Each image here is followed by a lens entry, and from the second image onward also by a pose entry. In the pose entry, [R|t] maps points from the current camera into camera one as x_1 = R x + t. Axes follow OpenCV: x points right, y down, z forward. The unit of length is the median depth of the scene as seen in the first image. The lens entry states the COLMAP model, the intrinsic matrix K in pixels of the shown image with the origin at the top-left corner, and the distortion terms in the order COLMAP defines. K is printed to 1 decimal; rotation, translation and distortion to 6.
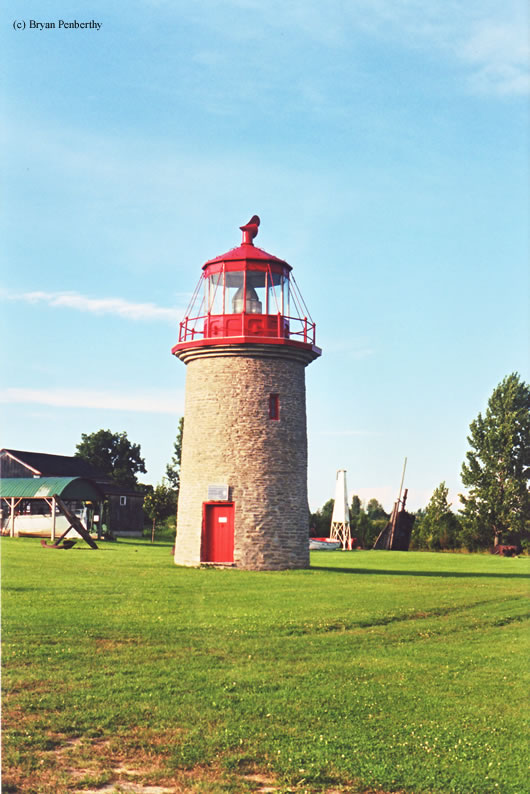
lens RADIAL K [[1234.2, 0, 266.7], [0, 1234.2, 431.3], [0, 0, 1]] dist [-0.052994, -0.053179]
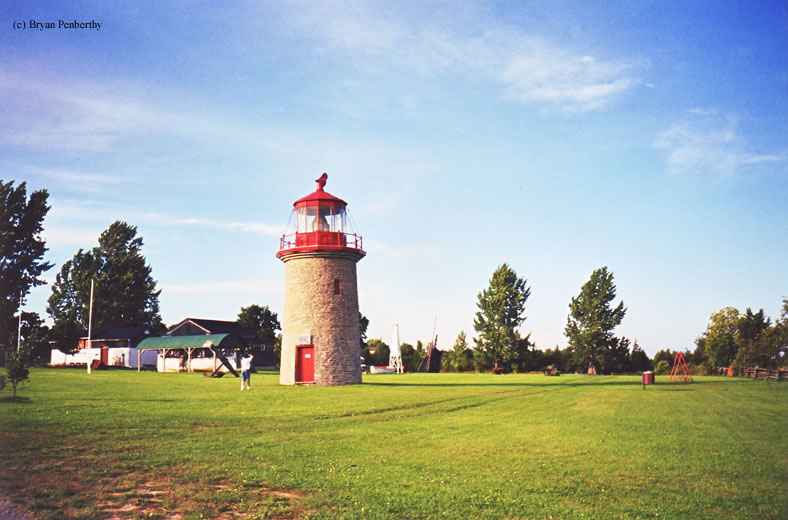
lens RADIAL K [[759.8, 0, 399.6], [0, 759.8, 273.2], [0, 0, 1]] dist [-0.001909, 0.003392]
pose [[0.998418, -0.027723, 0.048911, 0.039026], [0.029572, 0.998859, -0.037495, 0.002317], [-0.047816, 0.038882, 0.998099, -0.029004]]
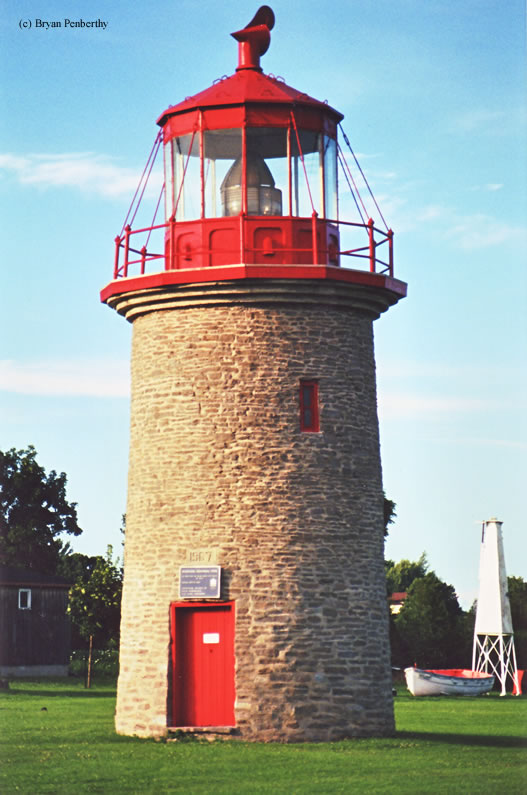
lens RADIAL K [[2748.5, 0, 262.7], [0, 2748.5, 419.3], [0, 0, 1]] dist [1.239520, -1.367847]
pose [[0.999038, -0.027246, -0.034366, 0.024082], [0.027113, 0.999623, -0.004343, -0.009591], [0.034471, 0.003407, 0.999400, -0.098601]]
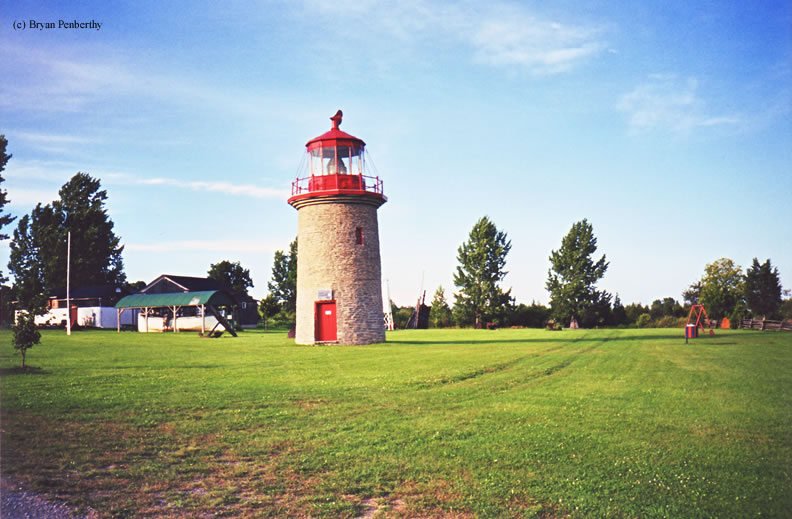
lens RADIAL K [[763.7, 0, 401.7], [0, 763.7, 272.7], [0, 0, 1]] dist [-0.001909, 0.003392]
pose [[0.993858, -0.039478, 0.103386, -0.039018], [0.037497, 0.999075, 0.021031, 0.006774], [-0.104120, -0.017025, 0.994419, 0.065655]]
